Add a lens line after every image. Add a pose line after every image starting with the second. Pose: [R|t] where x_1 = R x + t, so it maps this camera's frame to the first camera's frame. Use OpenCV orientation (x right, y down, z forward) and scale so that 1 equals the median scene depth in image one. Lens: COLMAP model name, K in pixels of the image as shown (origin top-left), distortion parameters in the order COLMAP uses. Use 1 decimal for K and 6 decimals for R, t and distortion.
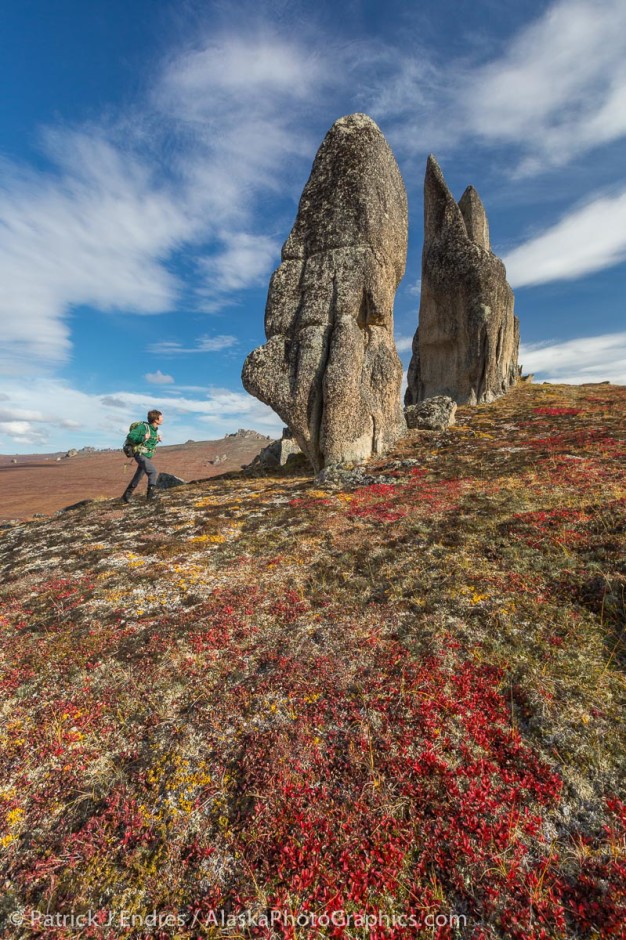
lens RADIAL K [[386.5, 0, 311.4], [0, 386.5, 469.9], [0, 0, 1]] dist [-0.008105, 0.001100]
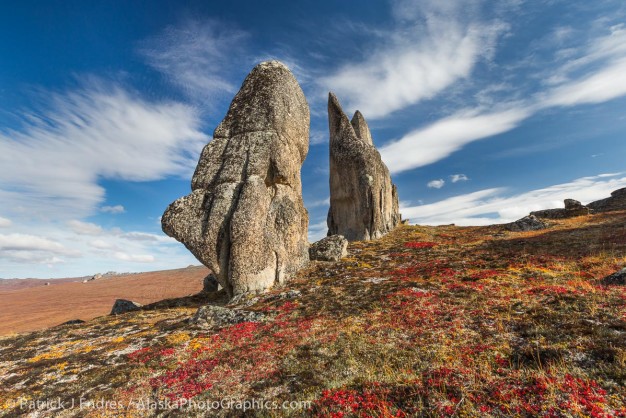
lens RADIAL K [[257.4, 0, 313.7], [0, 257.4, 210.0], [0, 0, 1]] dist [-0.008105, 0.001100]
pose [[0.991276, 0.006580, 0.131636, 0.165585], [0.029985, 0.961303, -0.273855, -0.036927], [-0.128344, 0.275413, 0.952720, 0.153870]]
